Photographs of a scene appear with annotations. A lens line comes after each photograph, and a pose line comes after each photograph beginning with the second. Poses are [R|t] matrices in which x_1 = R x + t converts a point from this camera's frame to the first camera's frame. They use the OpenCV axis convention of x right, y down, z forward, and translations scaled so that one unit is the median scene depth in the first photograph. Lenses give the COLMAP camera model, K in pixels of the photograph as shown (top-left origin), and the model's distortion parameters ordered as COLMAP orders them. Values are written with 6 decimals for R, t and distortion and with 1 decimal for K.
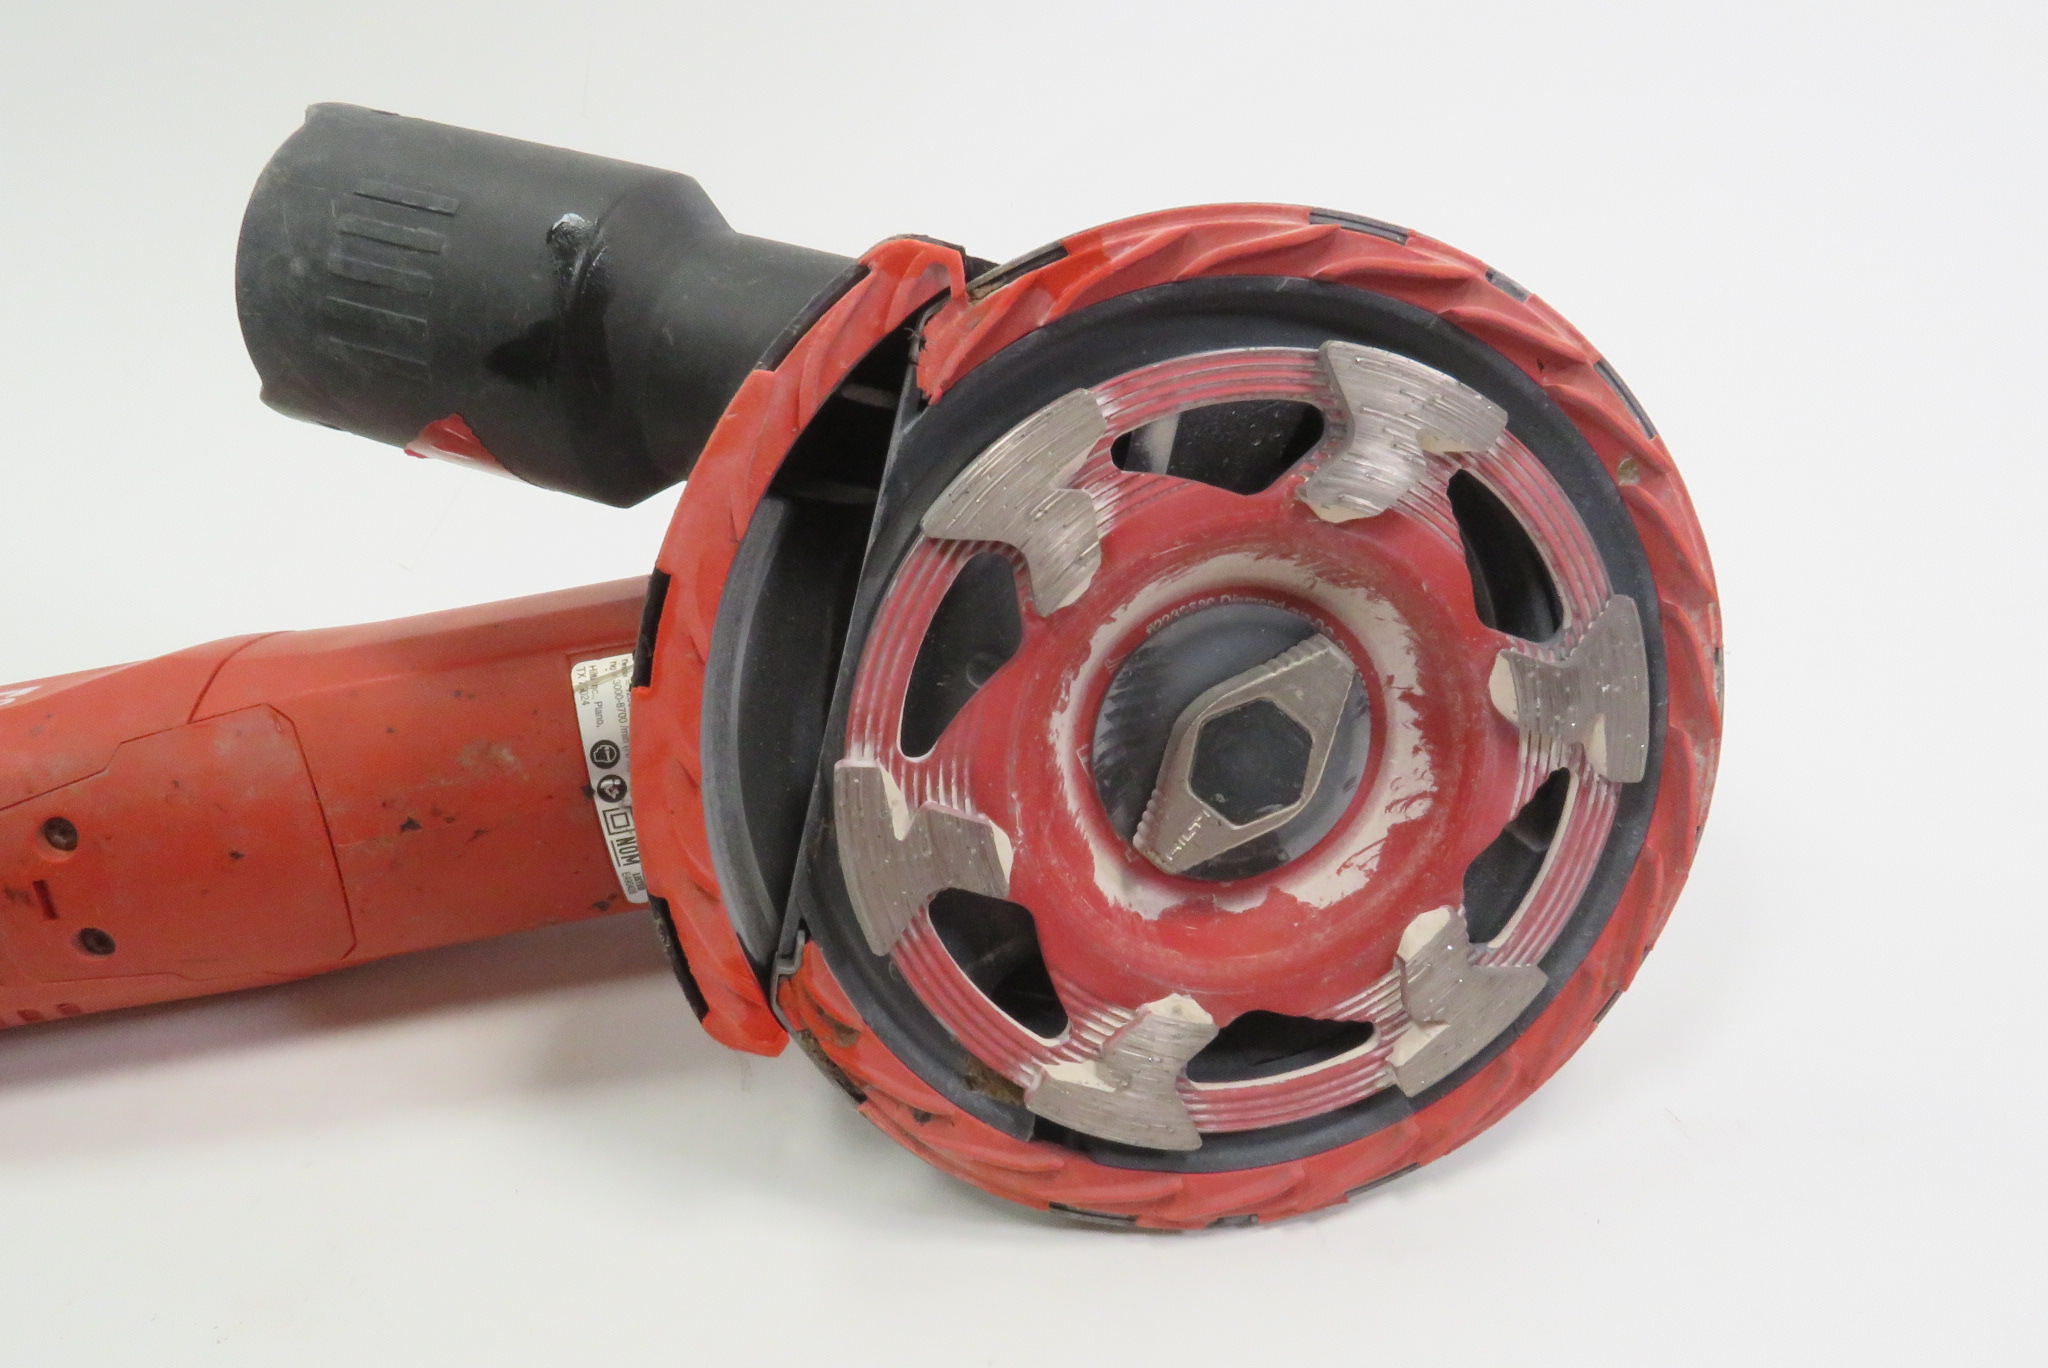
lens RADIAL K [[1426.1, 0, 1024.0], [0, 1426.1, 684.0], [0, 0, 1]] dist [-0.029284, -0.003943]
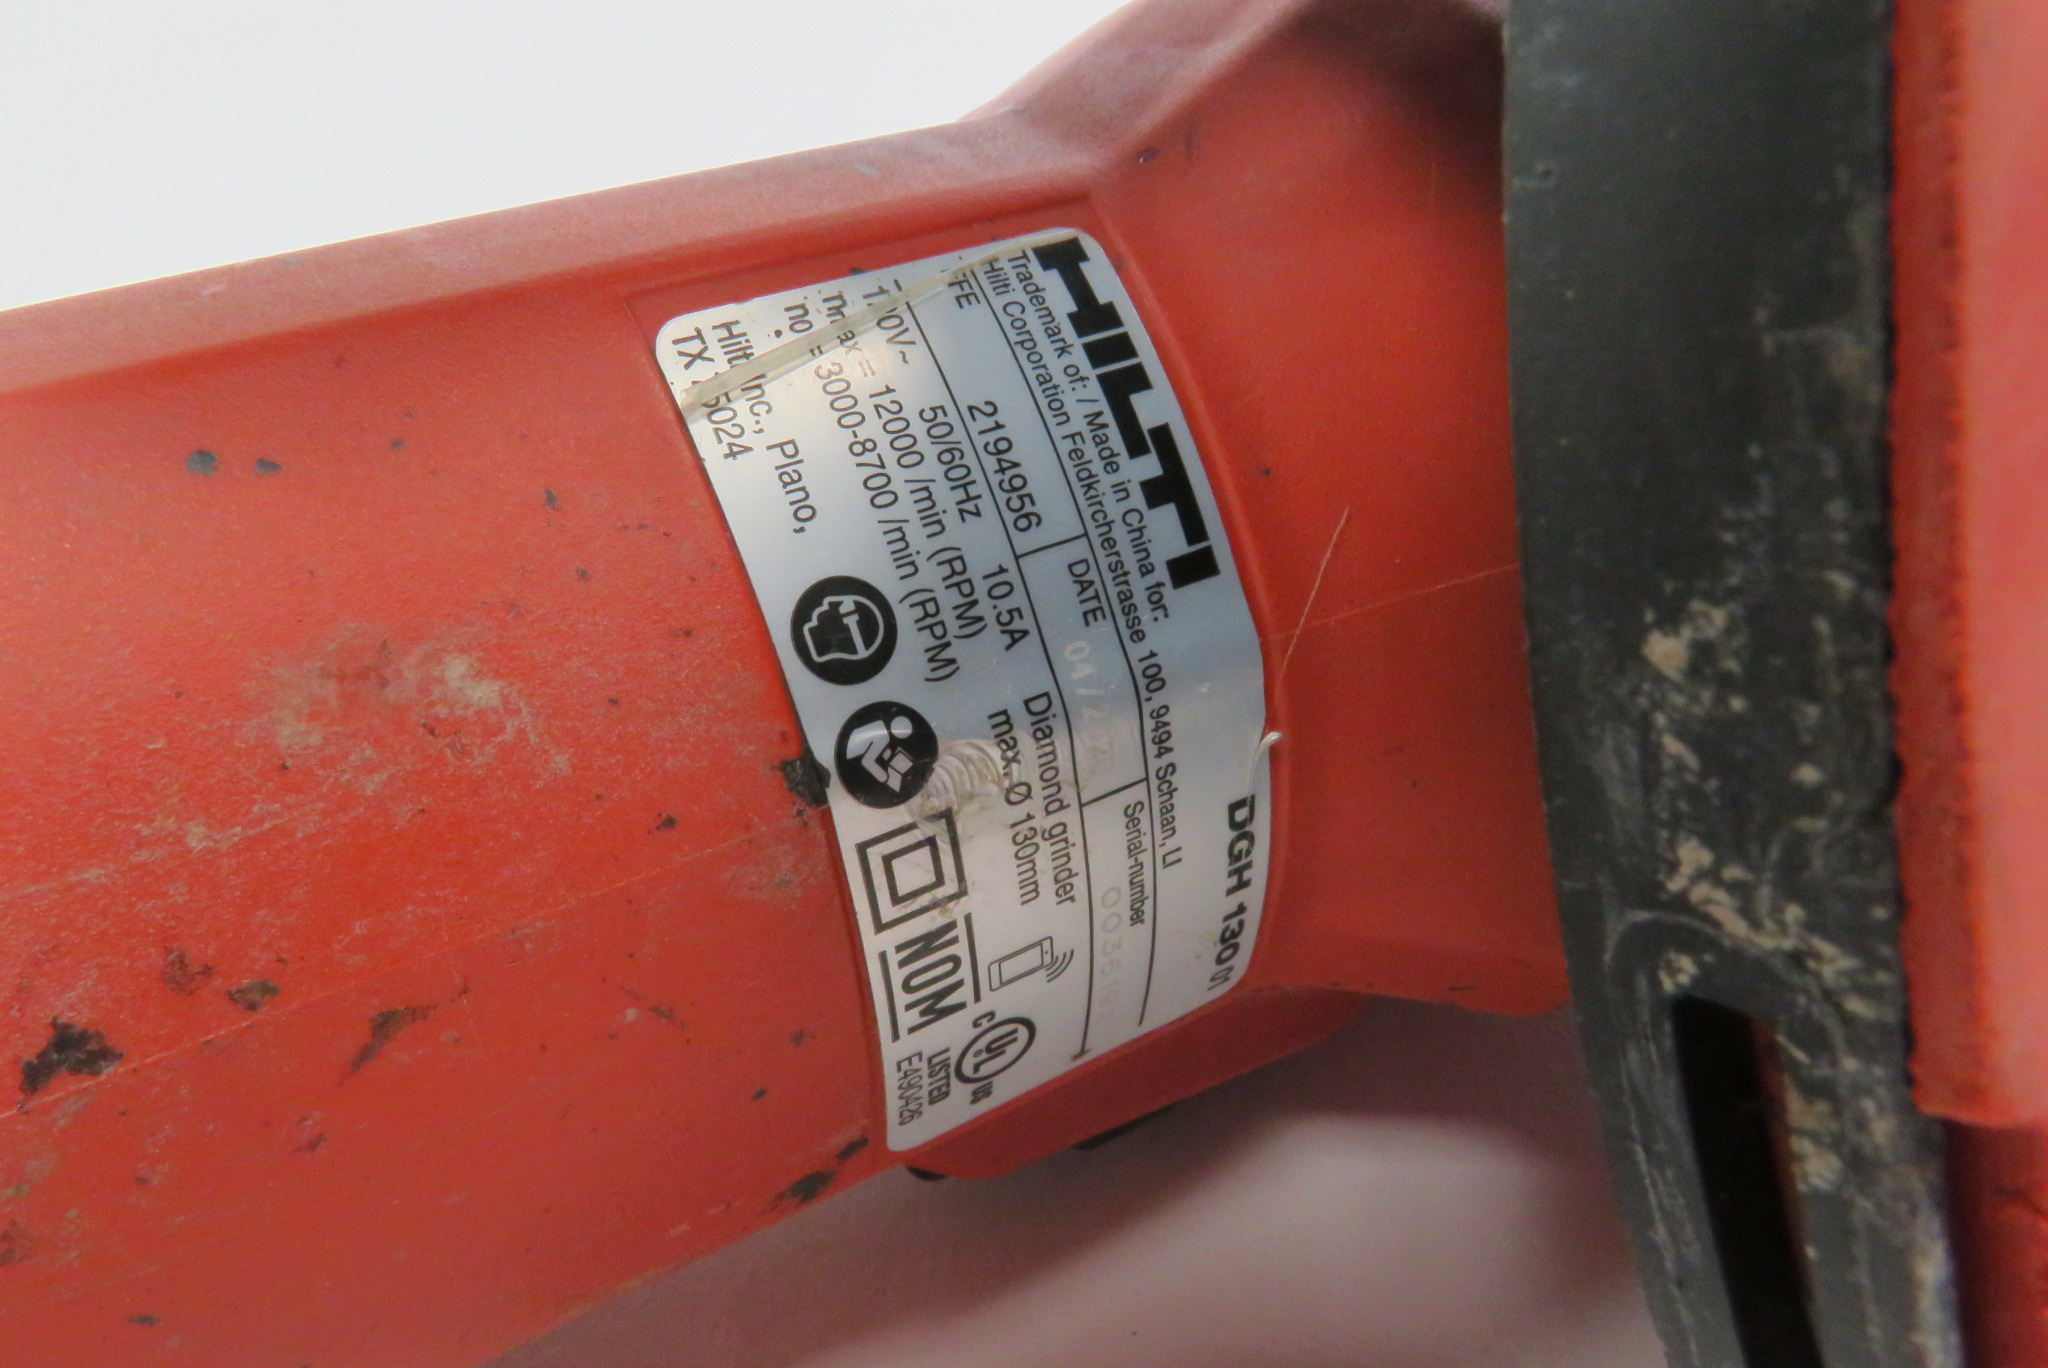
lens RADIAL K [[1426.1, 0, 1024.0], [0, 1426.1, 684.0], [0, 0, 1]] dist [-0.029284, -0.003943]
pose [[0.952515, -0.153836, 0.262774, -0.343051], [0.165202, 0.986024, -0.021583, 0.072608], [-0.255781, 0.063969, 0.964616, 0.755361]]
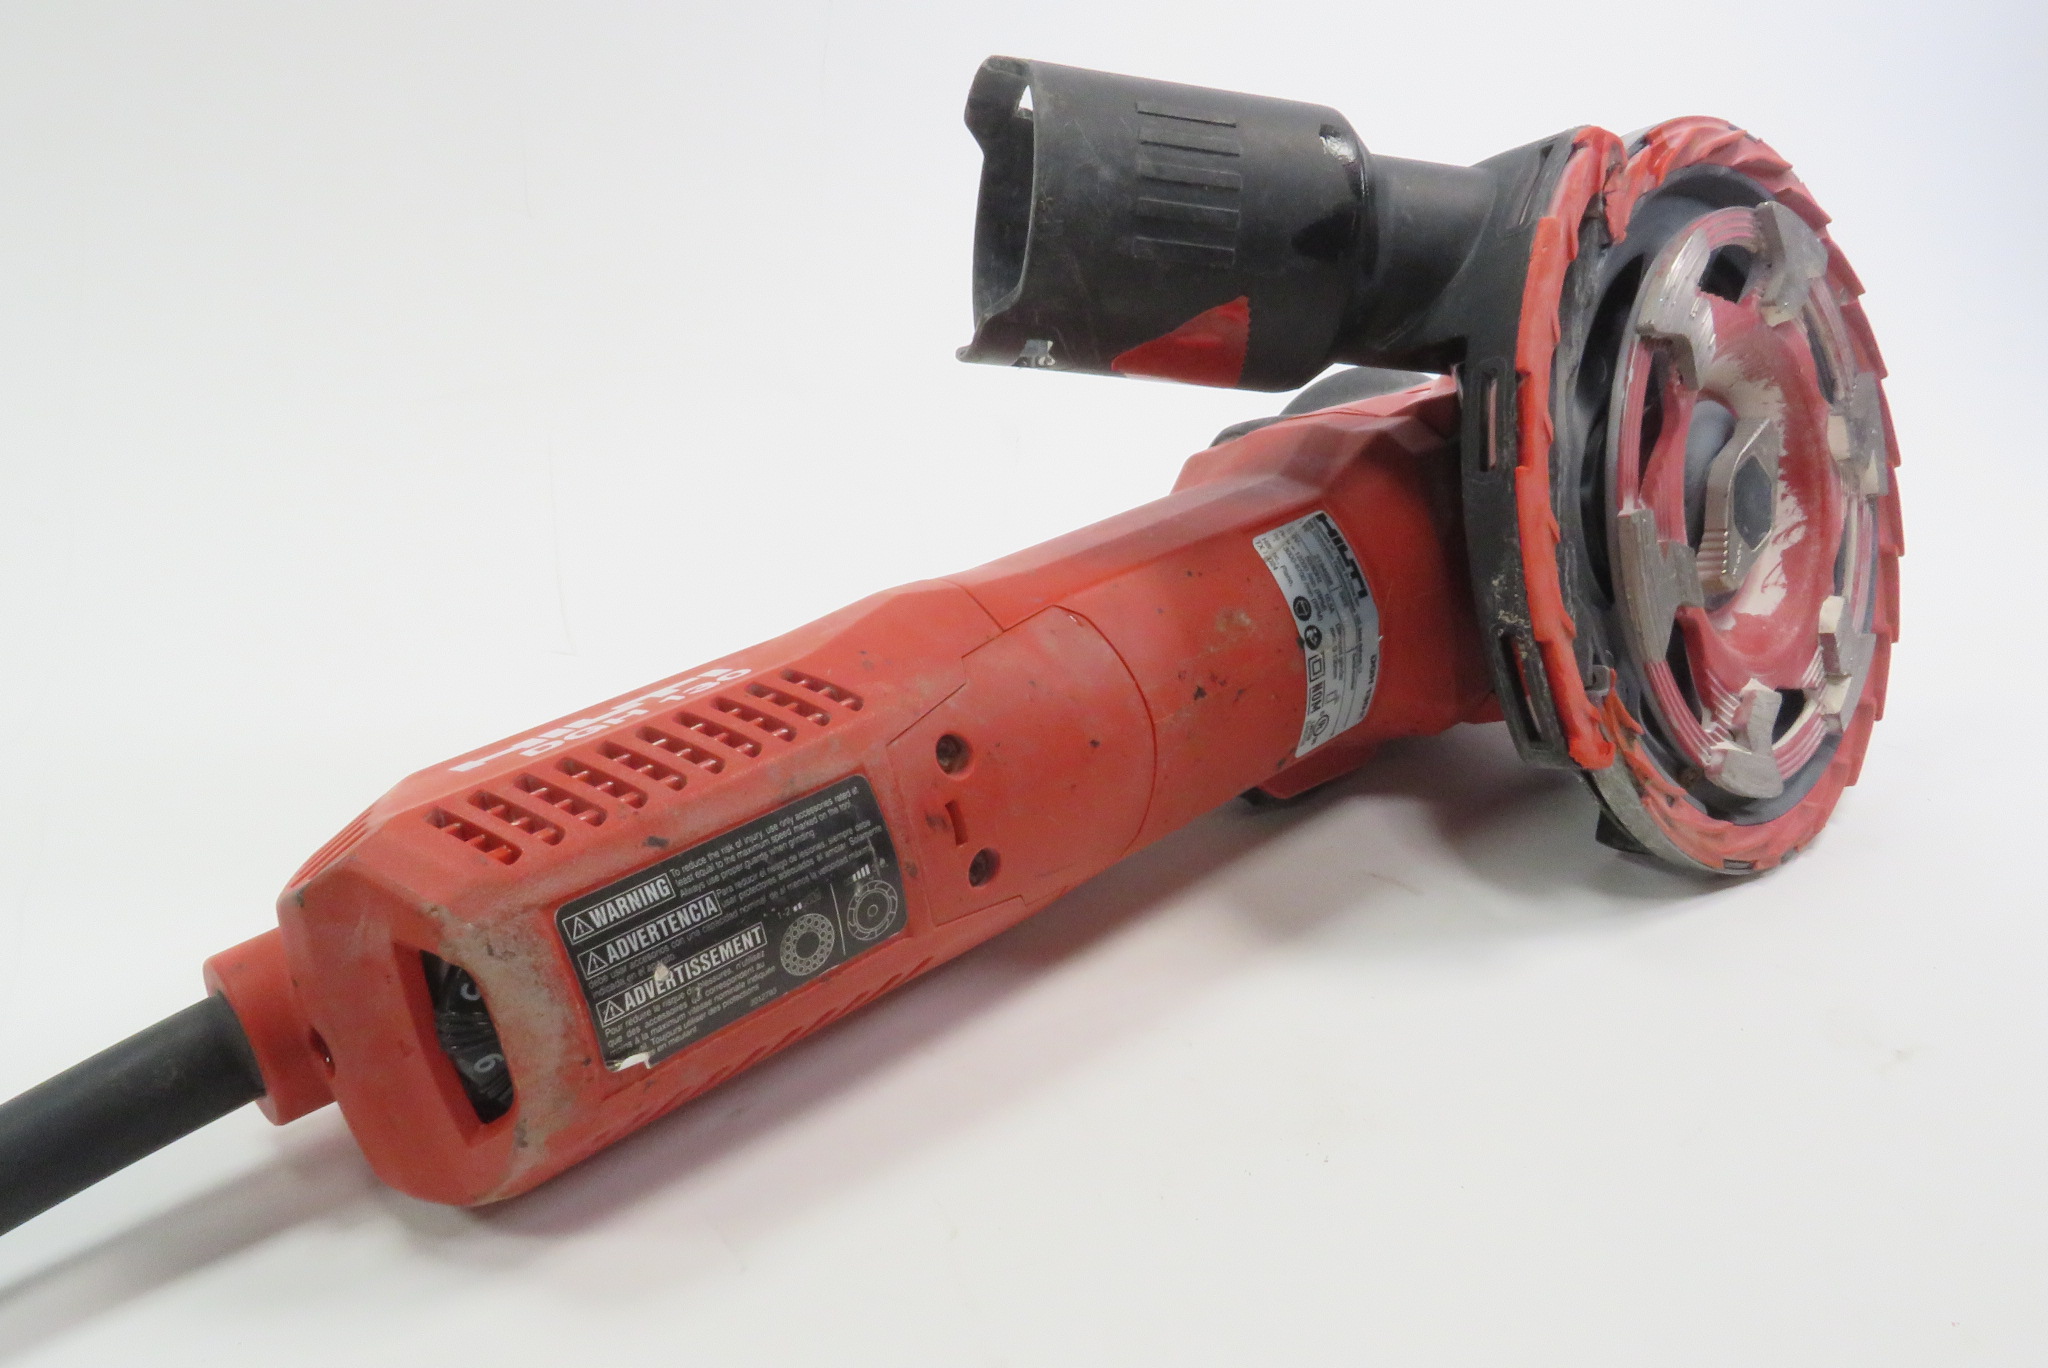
lens RADIAL K [[1426.1, 0, 1024.0], [0, 1426.1, 684.0], [0, 0, 1]] dist [-0.029284, -0.003943]
pose [[0.858928, -0.181485, 0.478860, -1.067641], [0.250955, 0.964288, -0.084678, 0.152035], [-0.446391, 0.192904, 0.873798, 0.121939]]
